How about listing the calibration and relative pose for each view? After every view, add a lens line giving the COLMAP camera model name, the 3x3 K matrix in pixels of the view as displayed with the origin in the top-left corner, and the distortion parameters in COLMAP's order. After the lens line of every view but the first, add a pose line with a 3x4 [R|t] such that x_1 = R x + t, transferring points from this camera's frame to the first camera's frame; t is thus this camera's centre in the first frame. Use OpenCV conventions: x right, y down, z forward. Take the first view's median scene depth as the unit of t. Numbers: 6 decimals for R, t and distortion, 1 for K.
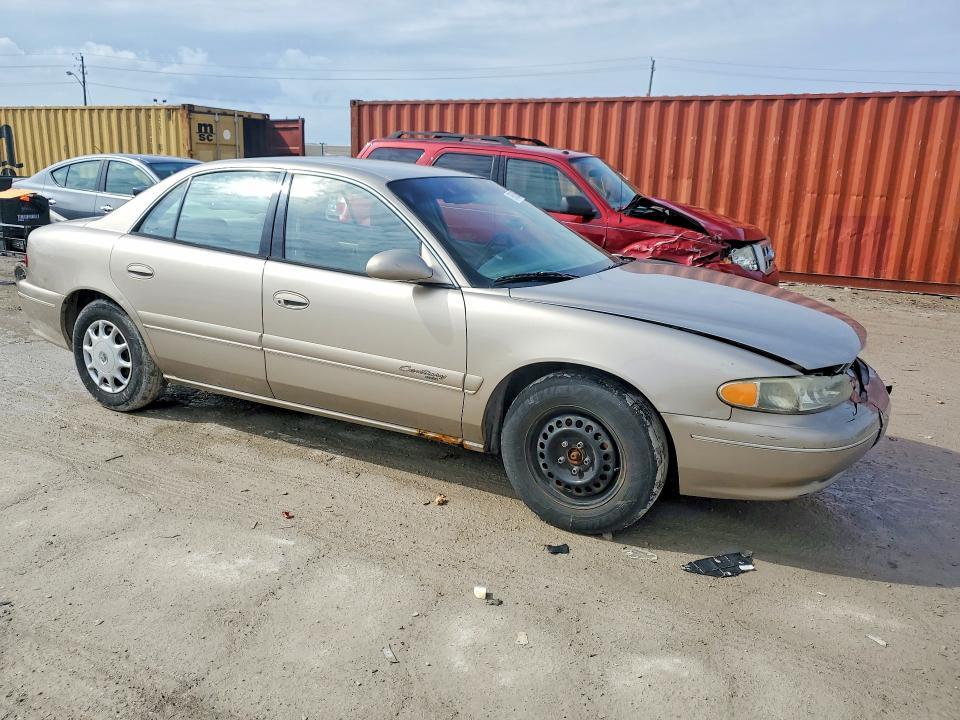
lens RADIAL K [[744.1, 0, 476.7], [0, 744.1, 354.6], [0, 0, 1]] dist [0.023232, -0.004684]
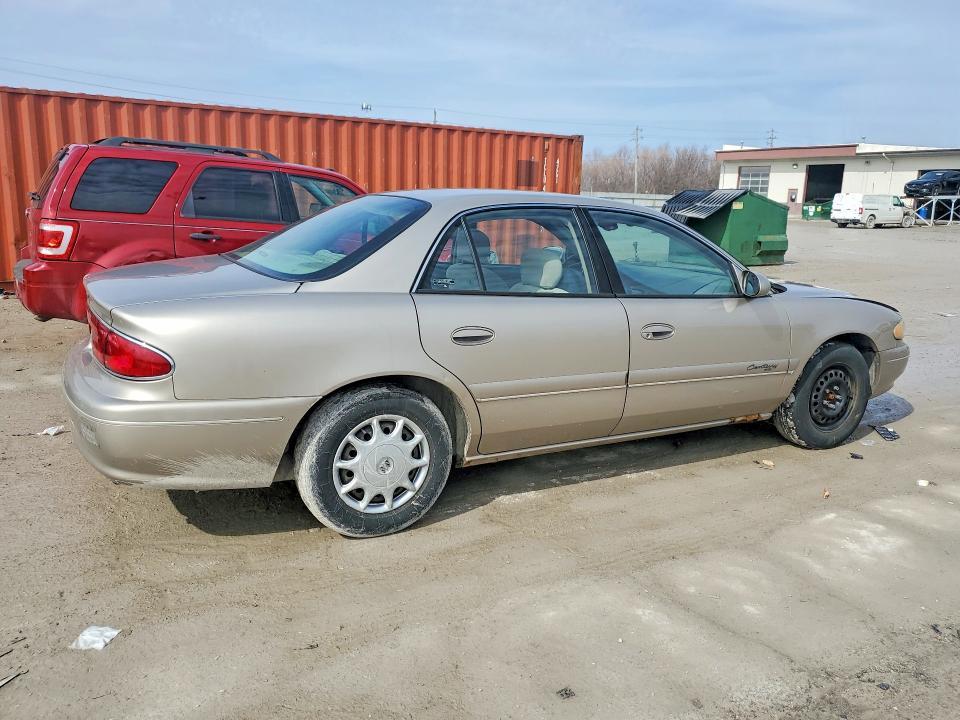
lens RADIAL K [[744.1, 0, 475.8], [0, 744.1, 363.3], [0, 0, 1]] dist [0.023232, -0.004684]
pose [[0.550949, -0.195167, 0.811397, -1.092574], [0.185100, 0.976631, 0.109226, -0.167642], [-0.813752, 0.090011, 0.574199, 0.536511]]
